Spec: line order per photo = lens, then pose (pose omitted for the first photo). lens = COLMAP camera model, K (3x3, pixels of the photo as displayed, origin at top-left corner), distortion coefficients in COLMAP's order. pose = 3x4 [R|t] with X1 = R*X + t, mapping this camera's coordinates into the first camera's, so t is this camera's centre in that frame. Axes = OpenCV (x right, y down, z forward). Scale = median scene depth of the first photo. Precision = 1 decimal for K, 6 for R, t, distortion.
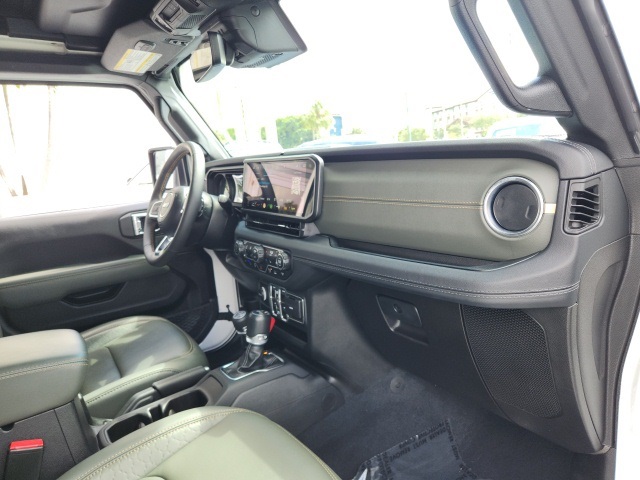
lens RADIAL K [[429.0, 0, 319.7], [0, 429.0, 234.8], [0, 0, 1]] dist [0.063318, -0.065424]
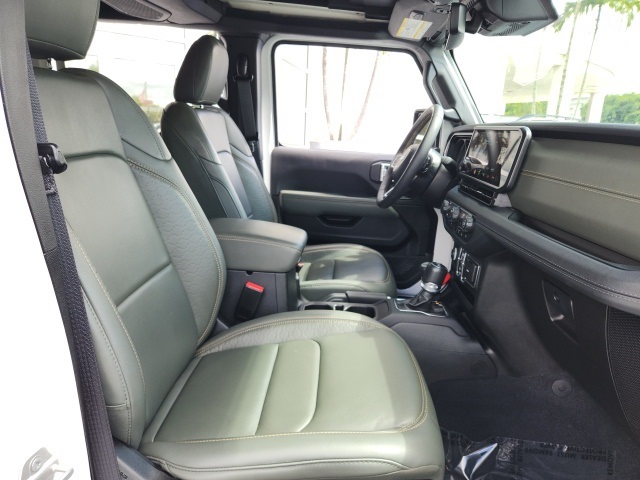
lens RADIAL K [[428.7, 0, 318.5], [0, 428.7, 241.6], [0, 0, 1]] dist [0.067670, -0.063905]
pose [[0.776941, 0.287397, -0.560147, 0.212078], [-0.240102, 0.957743, 0.158364, 0.019563], [0.581991, 0.011453, 0.813115, -0.080862]]
